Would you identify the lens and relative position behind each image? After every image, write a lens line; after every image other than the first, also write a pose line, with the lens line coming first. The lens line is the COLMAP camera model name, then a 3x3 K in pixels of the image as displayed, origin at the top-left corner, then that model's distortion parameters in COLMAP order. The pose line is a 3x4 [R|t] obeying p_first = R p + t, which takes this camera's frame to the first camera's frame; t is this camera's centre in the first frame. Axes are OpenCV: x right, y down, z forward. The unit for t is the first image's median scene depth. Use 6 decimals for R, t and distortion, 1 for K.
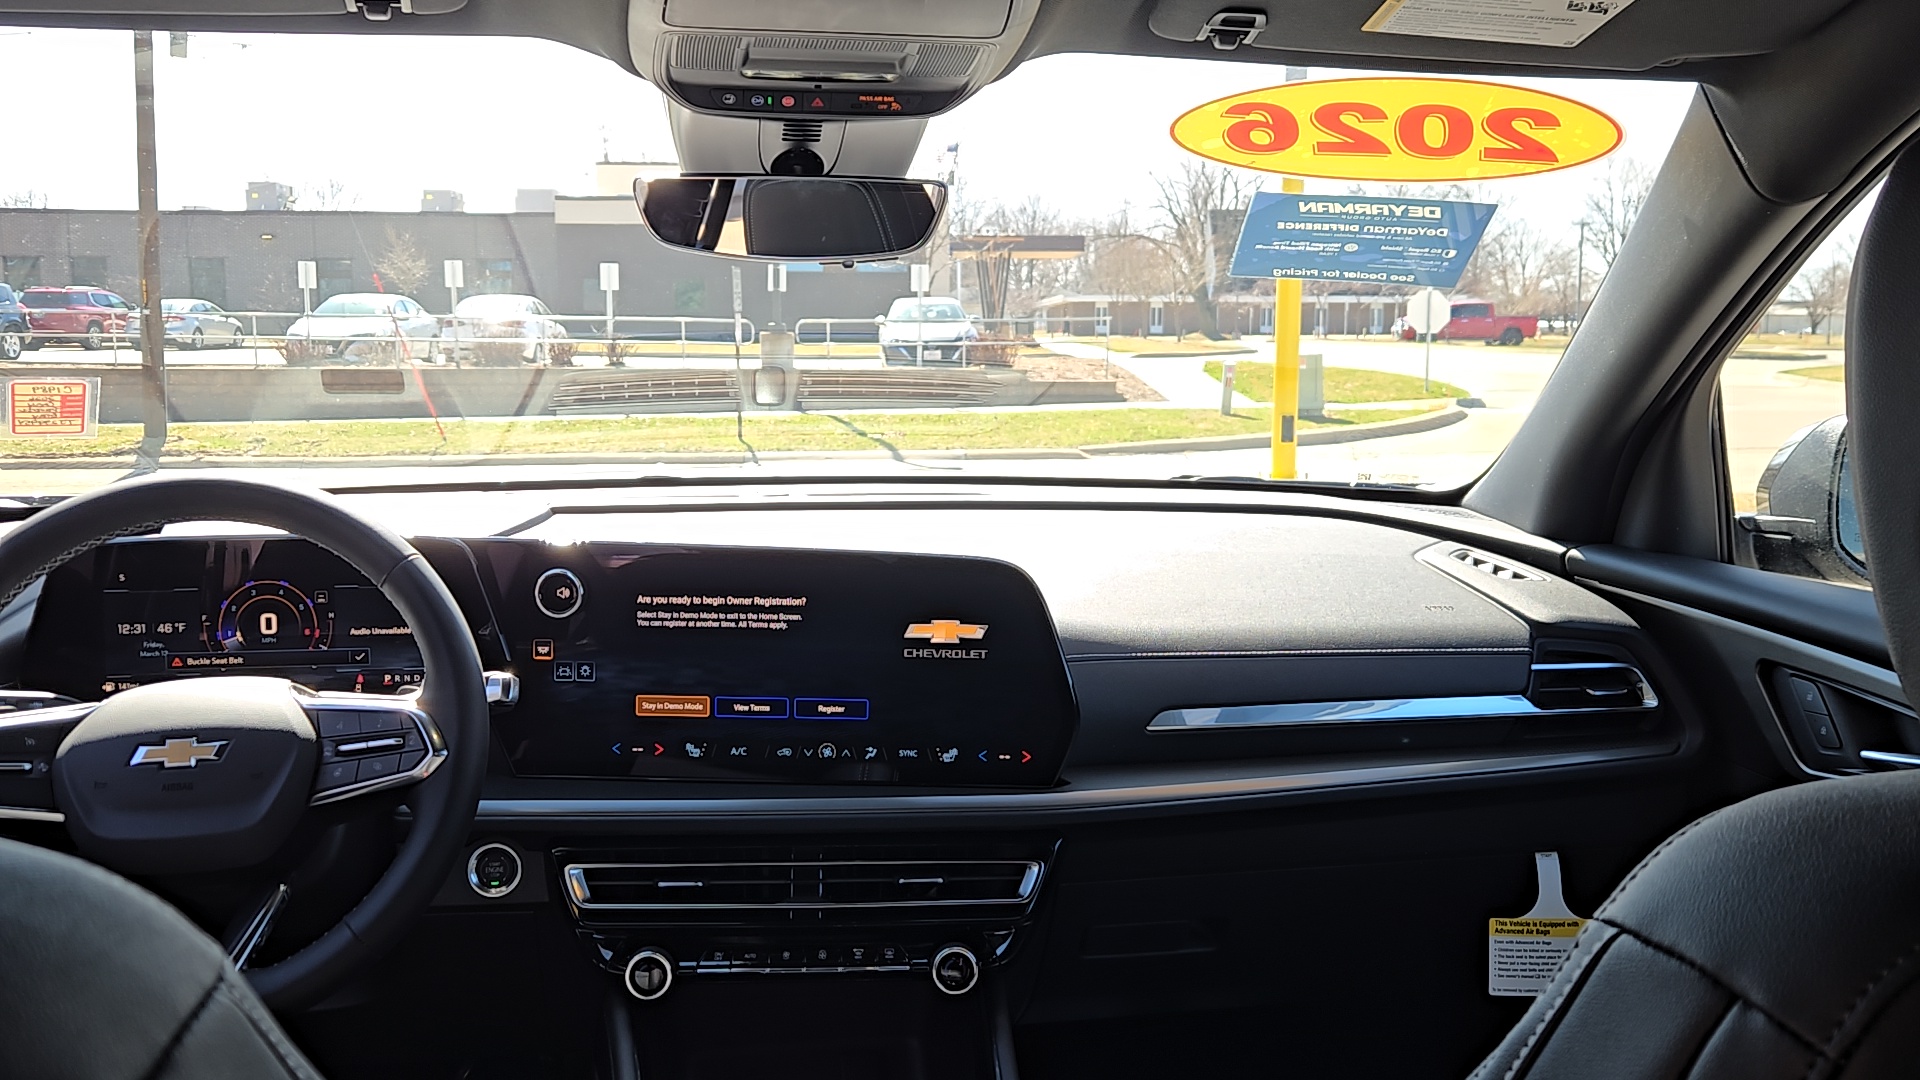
lens RADIAL K [[1594.3, 0, 960.9], [0, 1594.3, 539.0], [0, 0, 1]] dist [-0.003183, -0.010283]
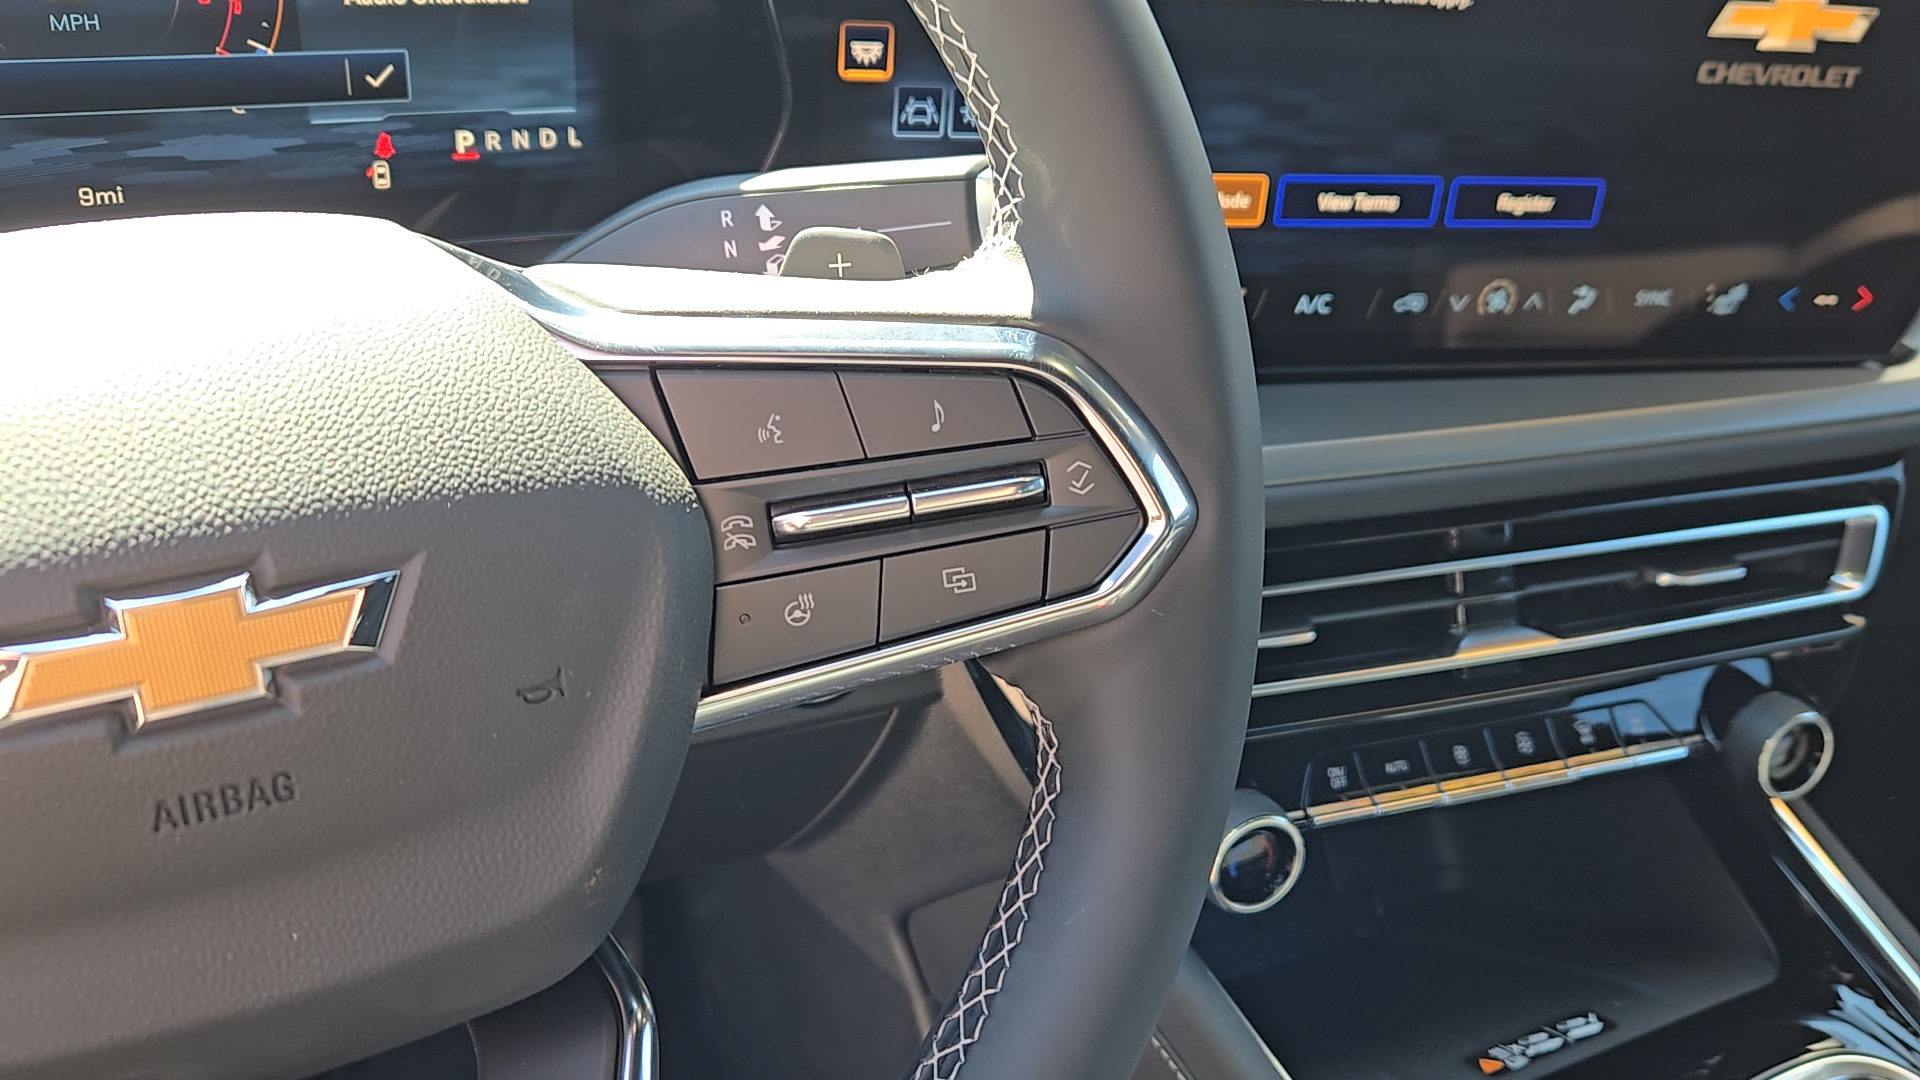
lens RADIAL K [[1657.6, 0, 965.7], [0, 1657.6, 540.2], [0, 0, 1]] dist [-0.008870, 0.003873]
pose [[0.948226, -0.079906, 0.307379, -0.368767], [-0.050877, 0.917116, 0.395361, 0.020812], [-0.313494, -0.390530, 0.865568, 0.622780]]
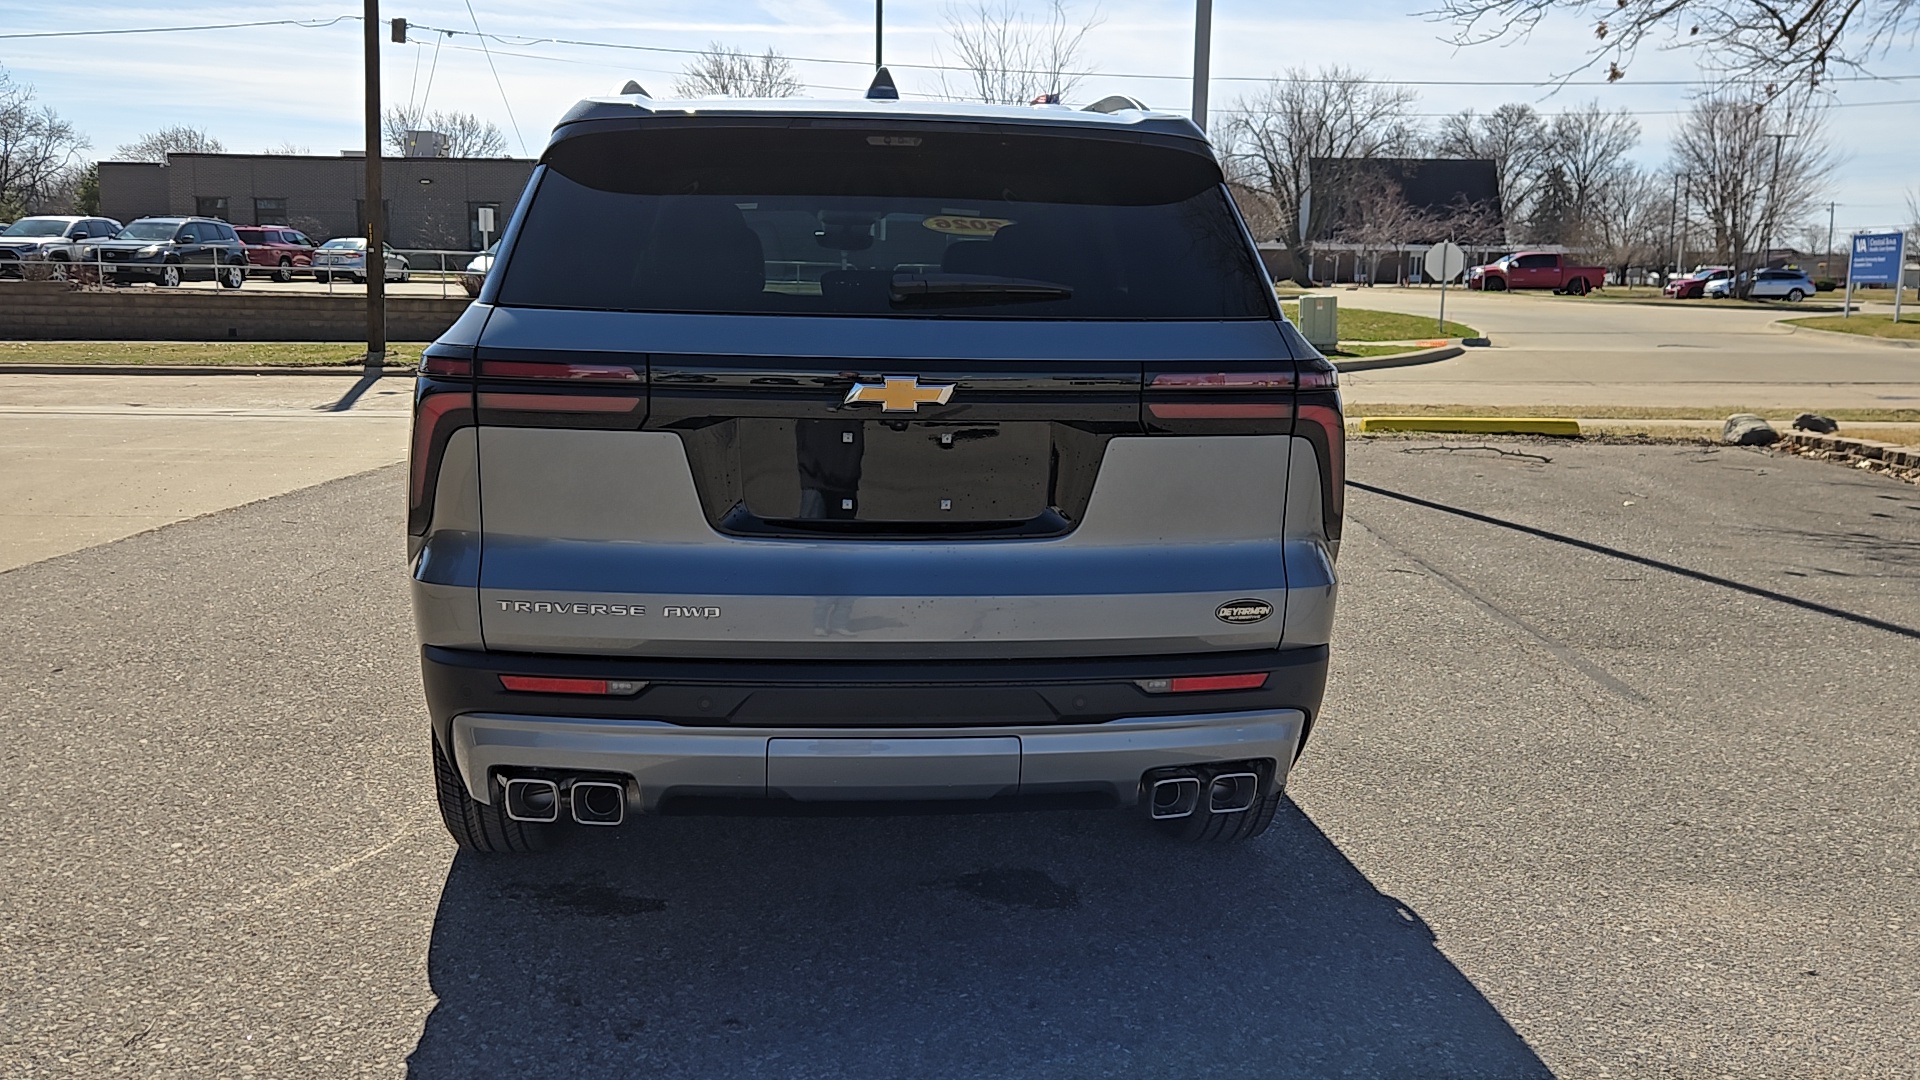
lens RADIAL K [[1578.1, 0, 954.2], [0, 1578.1, 540.9], [0, 0, 1]] dist [0.019828, -0.016587]
pose [[0.997452, 0.023159, -0.067470, 0.553490], [-0.020684, 0.999095, 0.037157, 0.518861], [0.068270, -0.035667, 0.997029, -3.754439]]
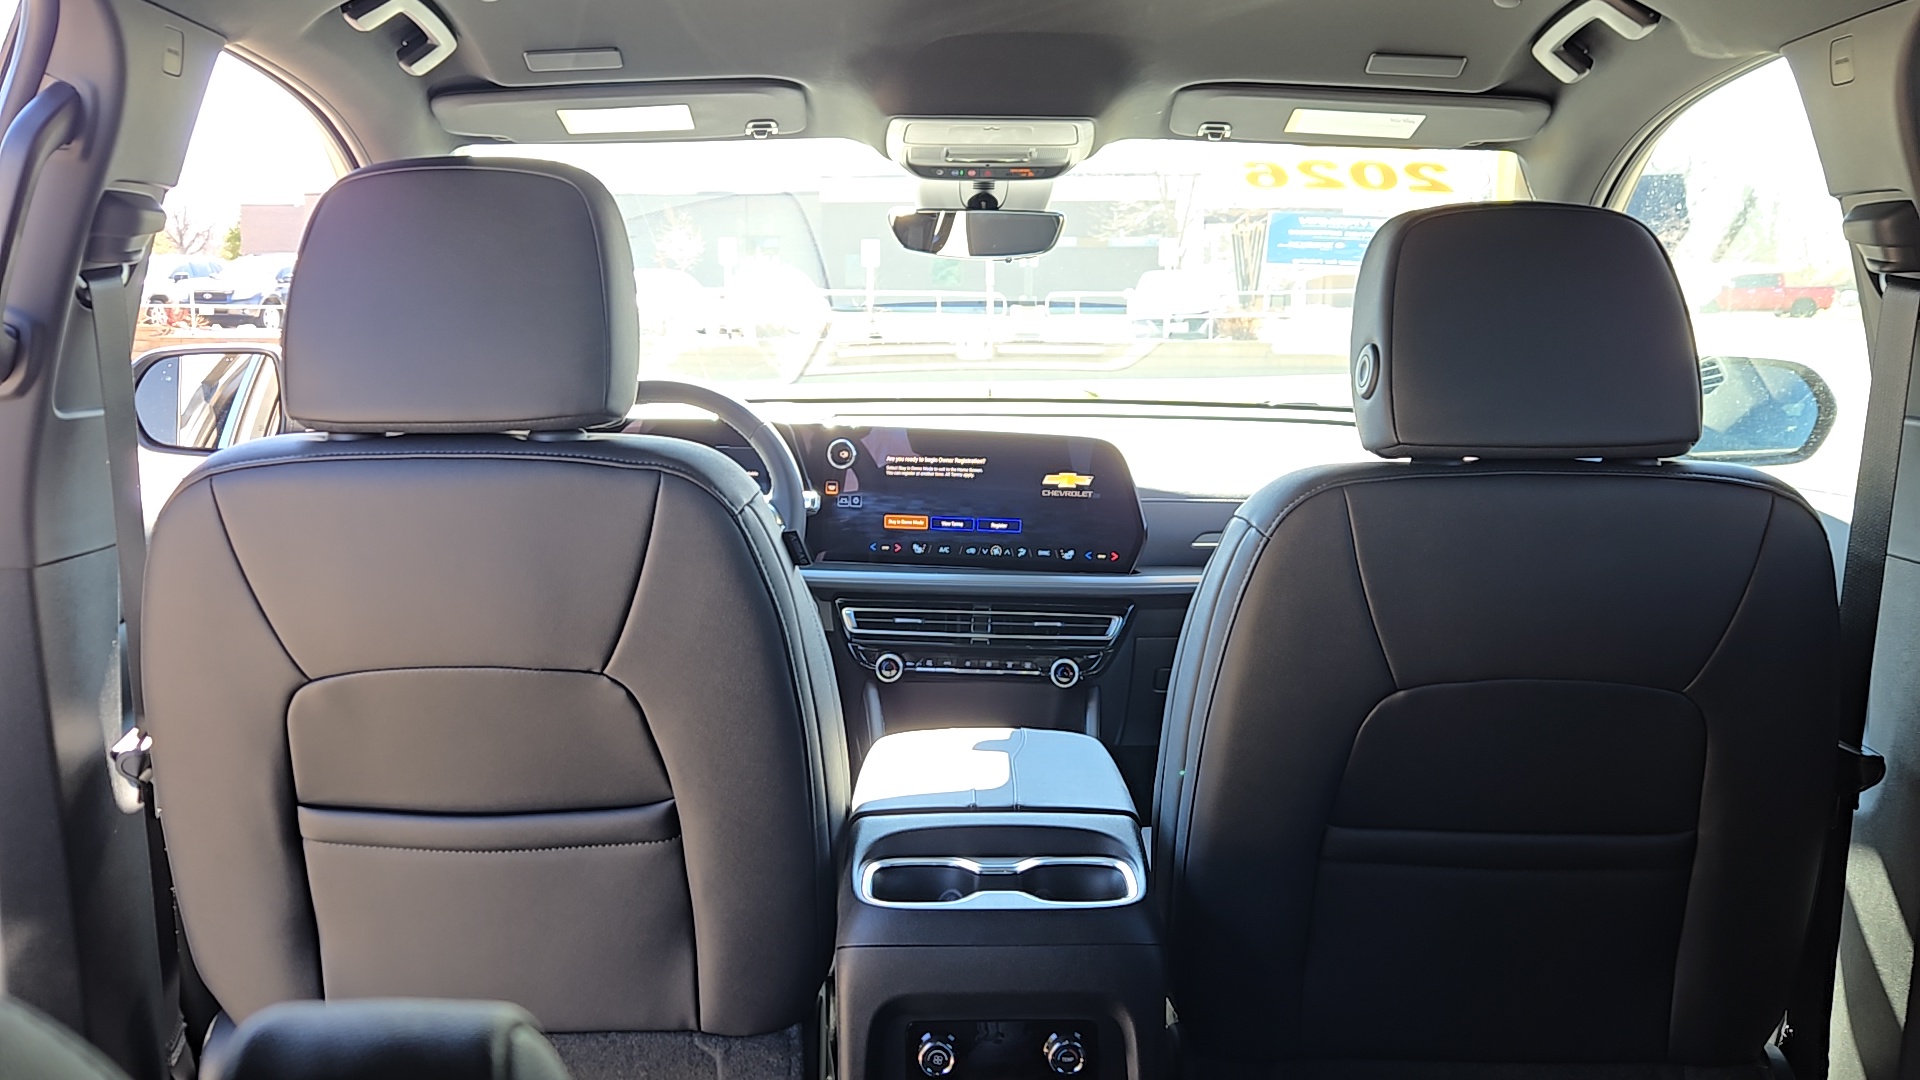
lens RADIAL K [[1578.1, 0, 954.2], [0, 1578.1, 540.9], [0, 0, 1]] dist [0.019828, -0.016587]
pose [[0.986872, 0.022241, -0.159965, 0.137994], [-0.019215, 0.999606, 0.020436, 0.089489], [0.160356, -0.017094, 0.986911, -0.645928]]
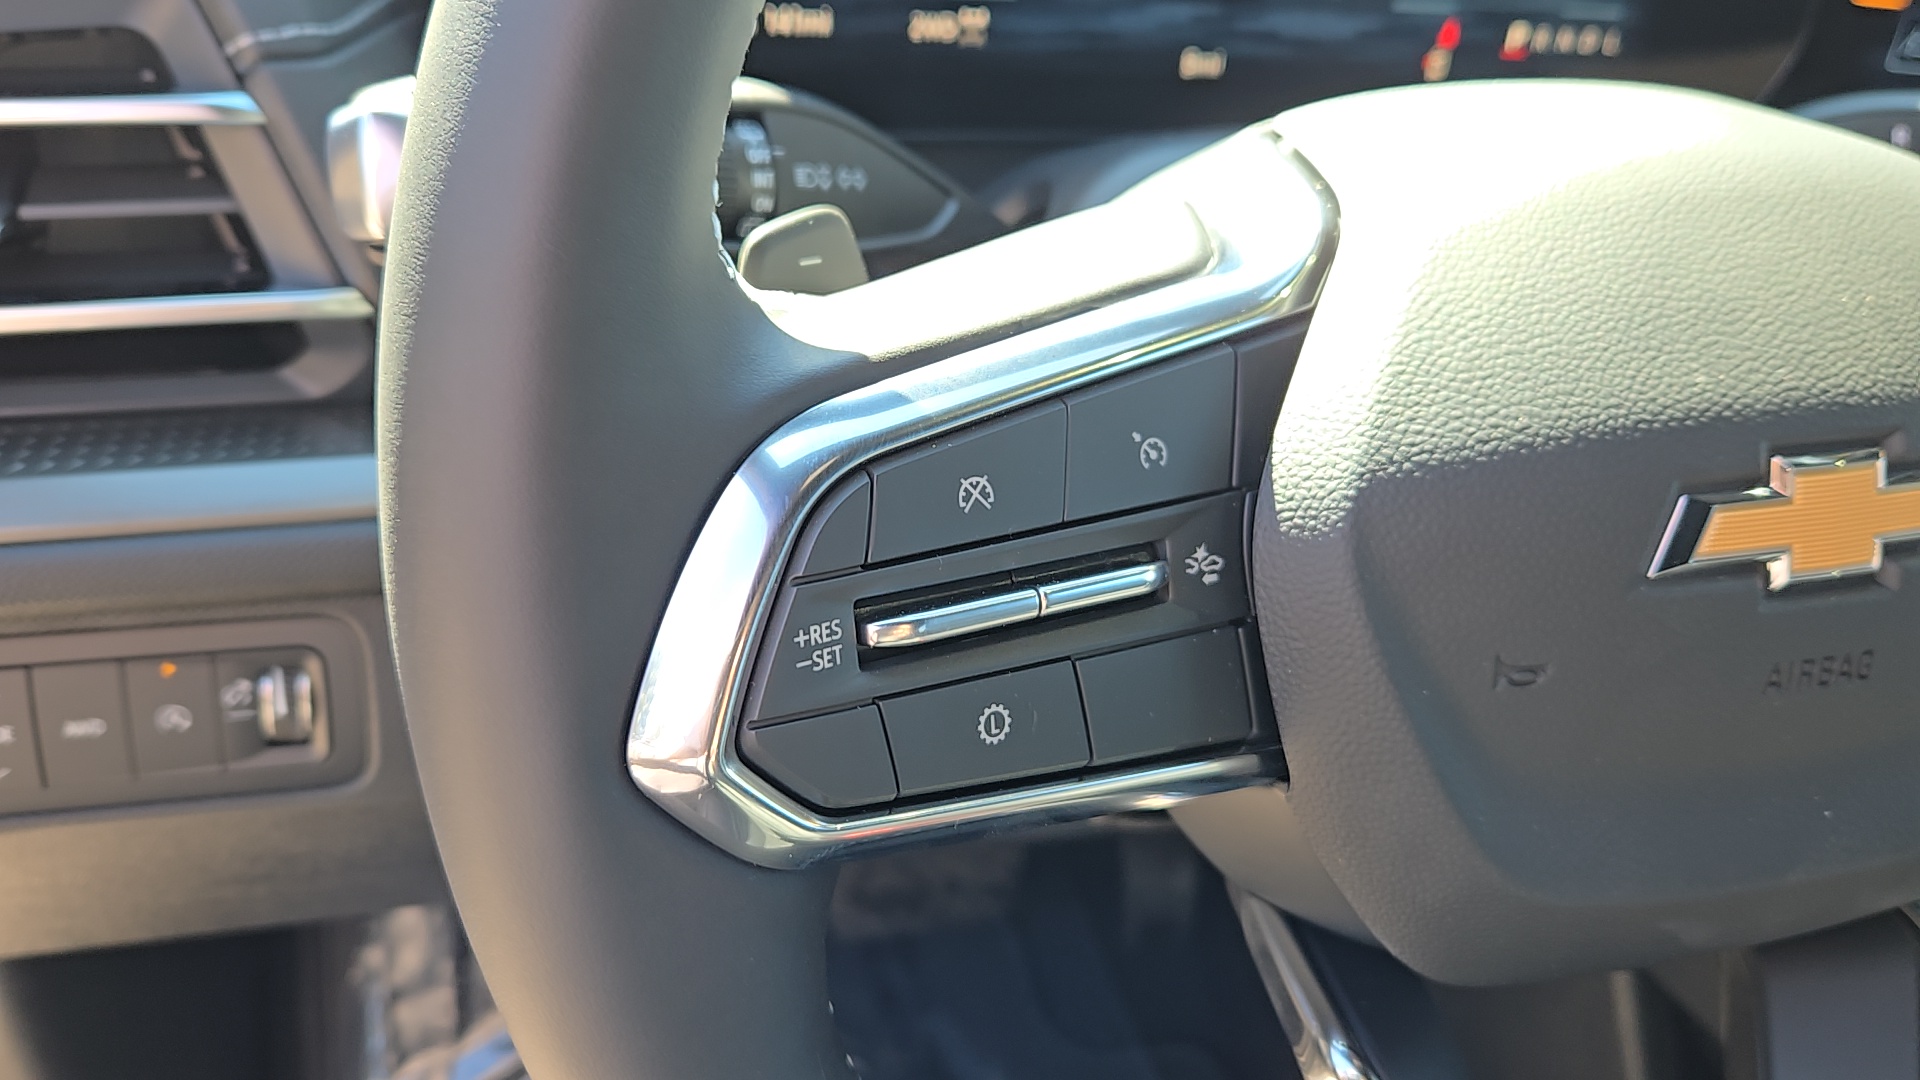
lens RADIAL K [[1685.7, 0, 959.2], [0, 1685.7, 538.1], [0, 0, 1]] dist [-0.011266, -0.010761]
pose [[0.989327, 0.024659, 0.143612, -0.514322], [-0.085651, 0.895745, 0.436239, 0.037751], [-0.117883, -0.443883, 0.888297, 0.648533]]
